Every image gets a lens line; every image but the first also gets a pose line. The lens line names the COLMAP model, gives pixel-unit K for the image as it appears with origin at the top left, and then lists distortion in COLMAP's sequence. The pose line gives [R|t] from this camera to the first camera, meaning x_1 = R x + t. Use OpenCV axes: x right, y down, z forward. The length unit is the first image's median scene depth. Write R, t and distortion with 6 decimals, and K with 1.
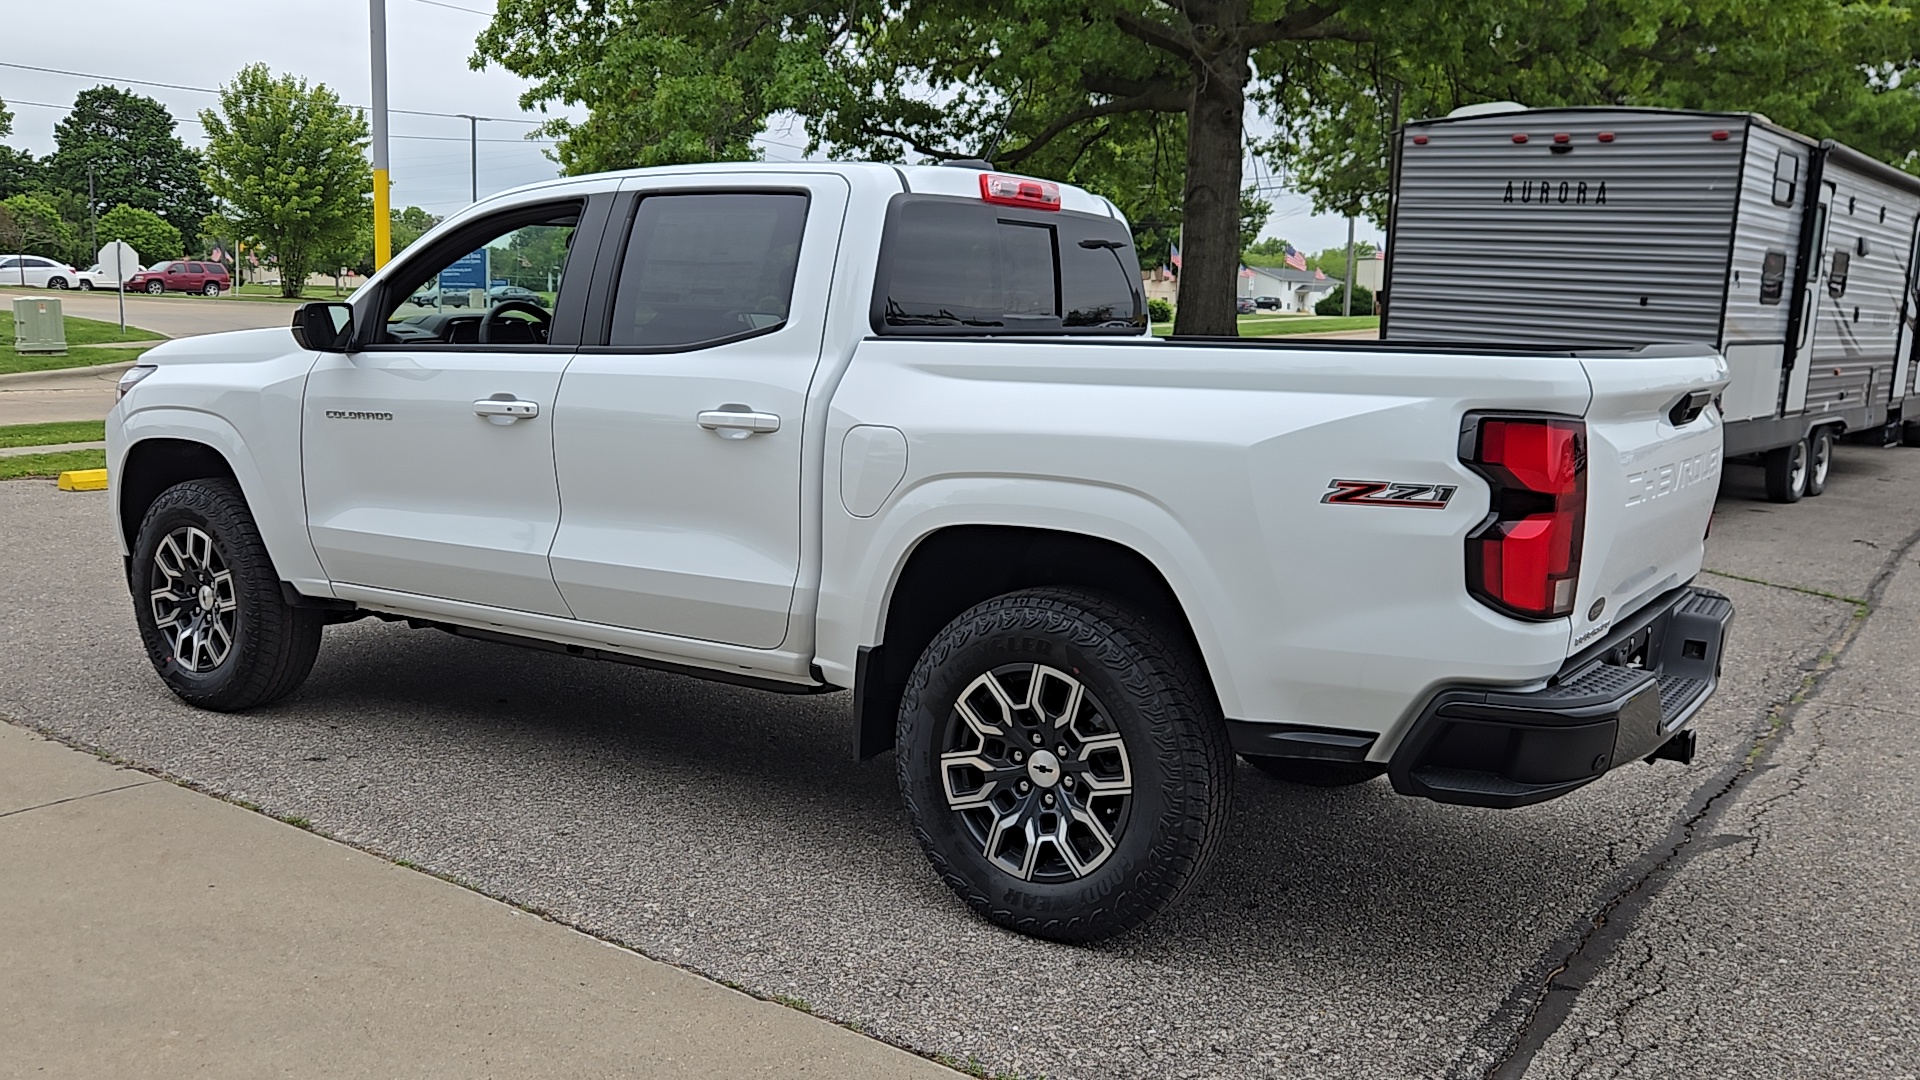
lens RADIAL K [[1602.1, 0, 955.3], [0, 1602.1, 529.3], [0, 0, 1]] dist [0.013929, -0.007166]
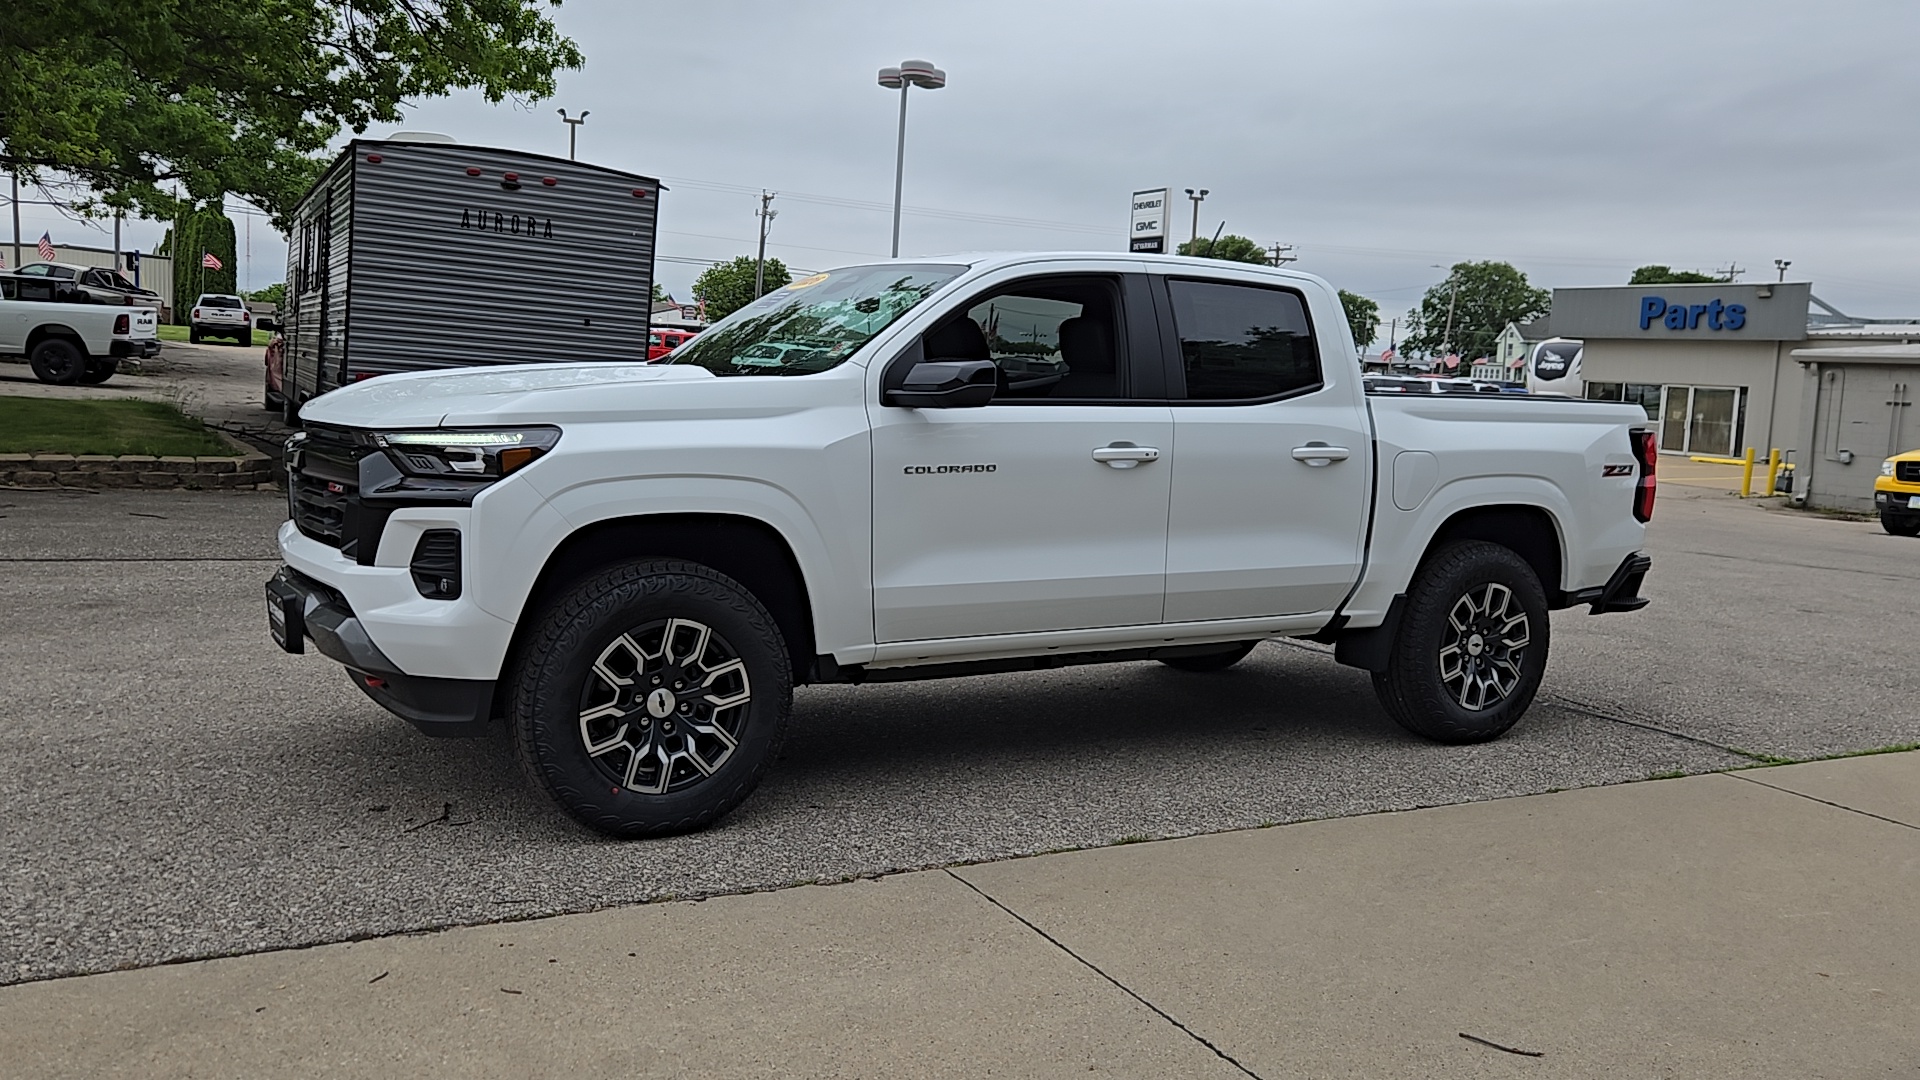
lens RADIAL K [[1594.8, 0, 953.6], [0, 1594.8, 535.5], [0, 0, 1]] dist [0.013722, 0.002211]
pose [[0.420766, -0.097494, 0.901915, -1.392039], [0.082862, 0.994183, 0.068811, -0.107222], [-0.903377, 0.045781, 0.426397, 0.622376]]
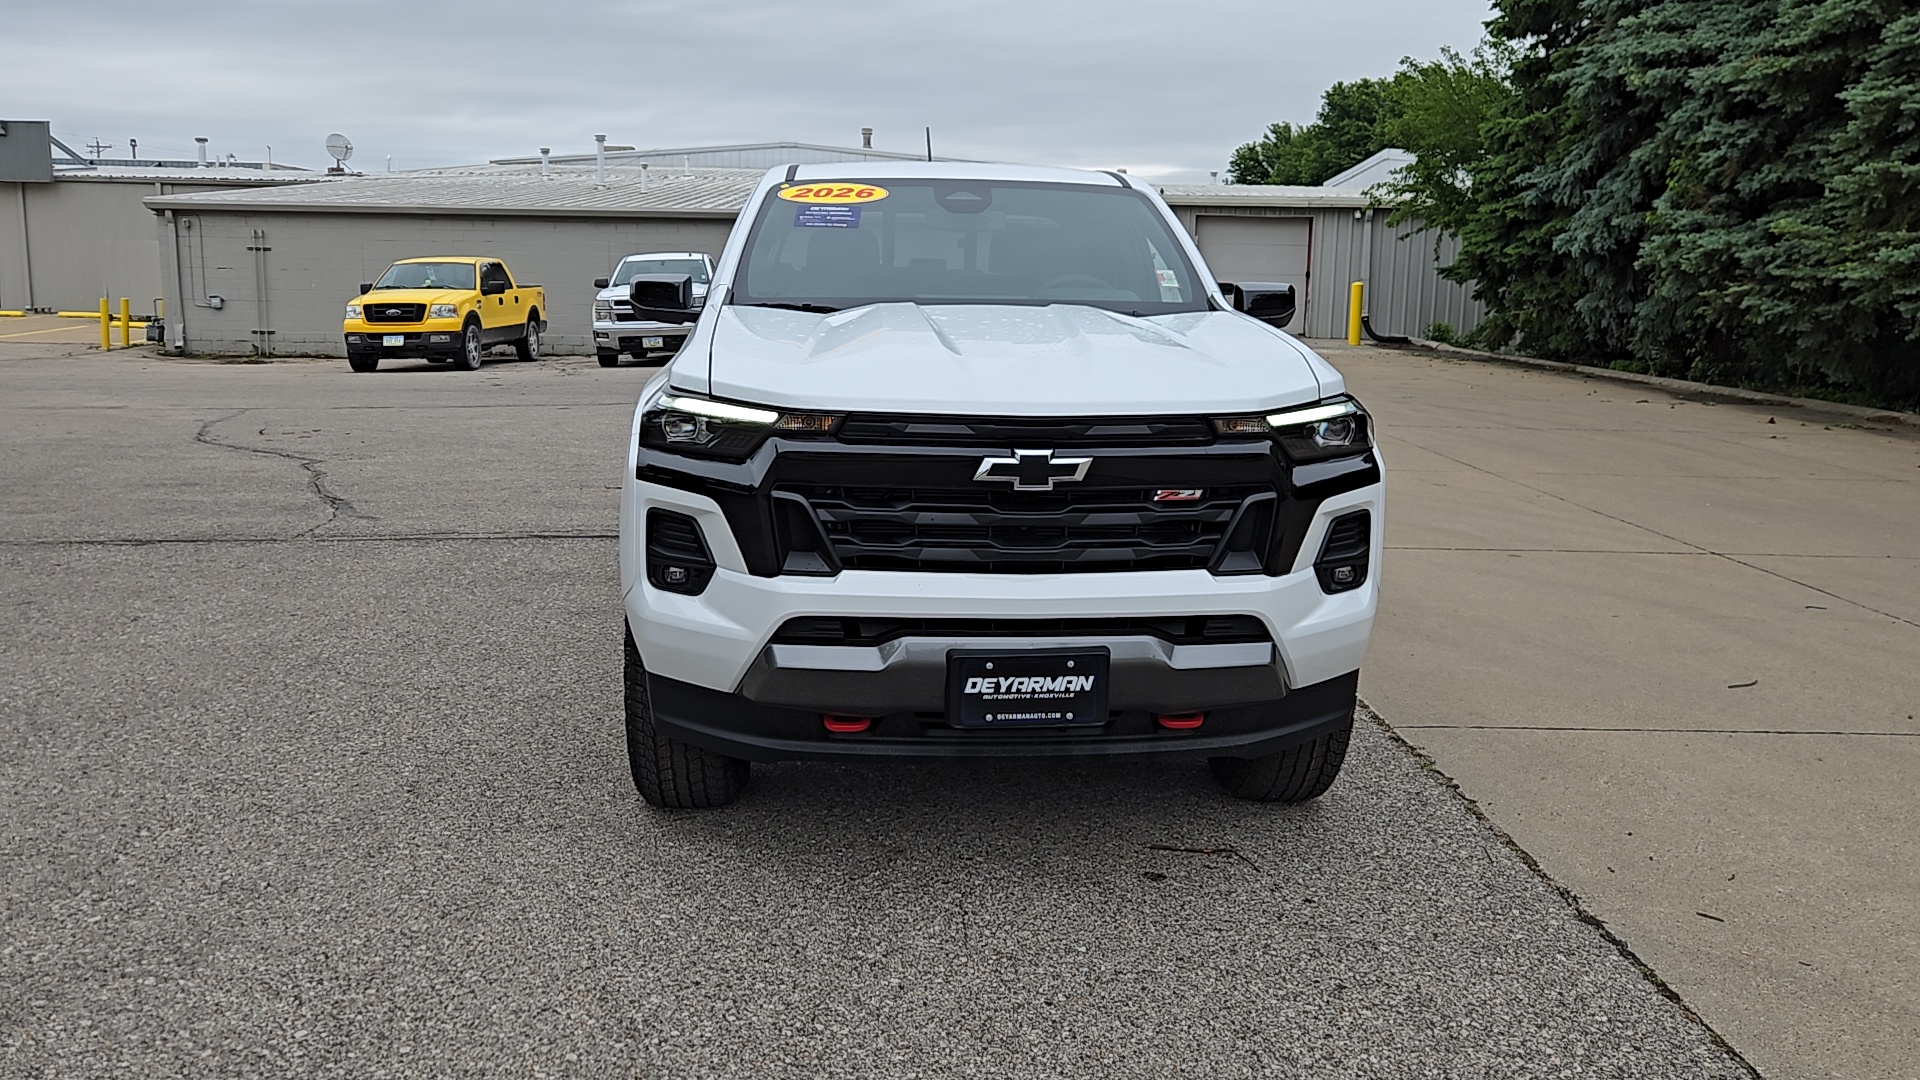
lens RADIAL K [[1594.8, 0, 953.6], [0, 1594.8, 535.5], [0, 0, 1]] dist [0.013722, 0.002211]
pose [[-0.626527, -0.161676, 0.762447, -1.181534], [0.076771, 0.960690, 0.266798, -0.300289], [-0.775610, 0.225690, -0.589486, 1.956102]]
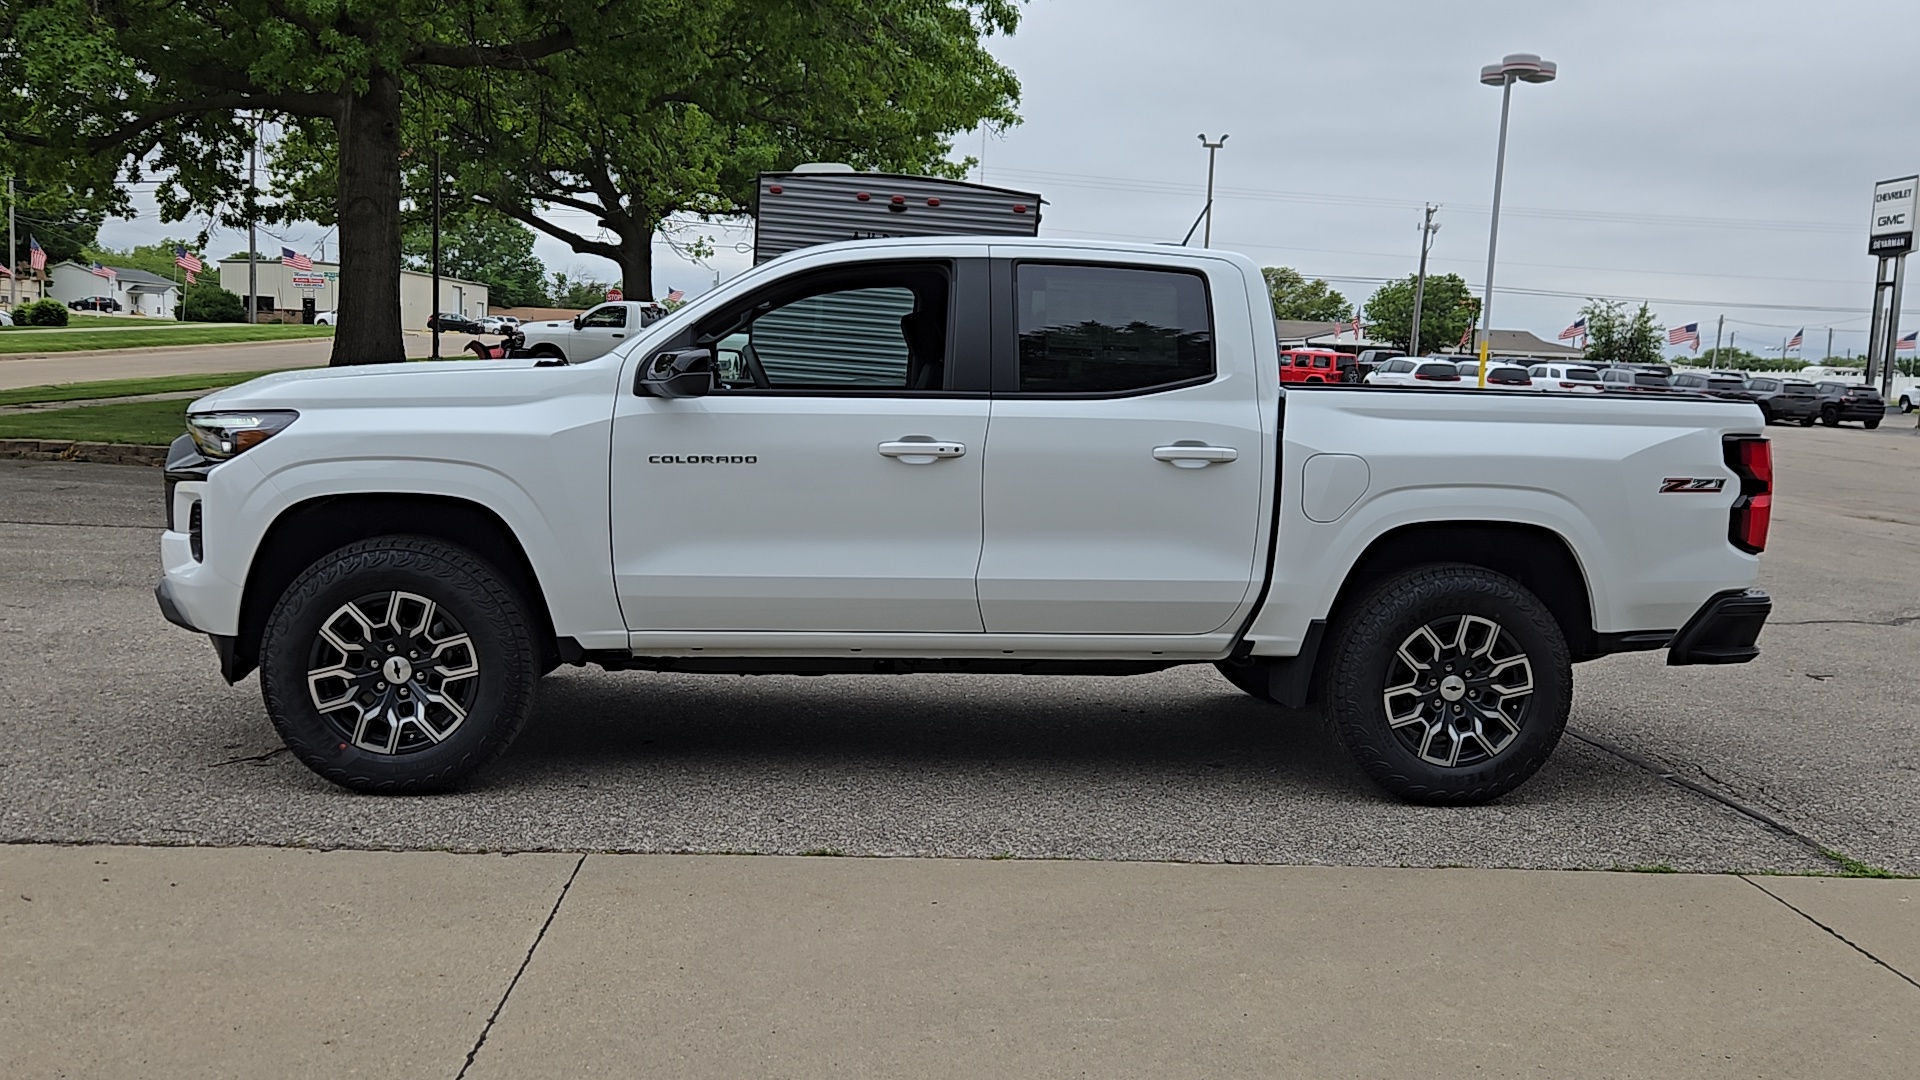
lens RADIAL K [[1594.8, 0, 953.6], [0, 1594.8, 535.5], [0, 0, 1]] dist [0.013722, 0.002211]
pose [[0.764035, -0.063319, 0.642060, -0.973501], [0.063708, 0.997713, 0.022582, -0.039617], [-0.642022, 0.023651, 0.766321, 0.148404]]
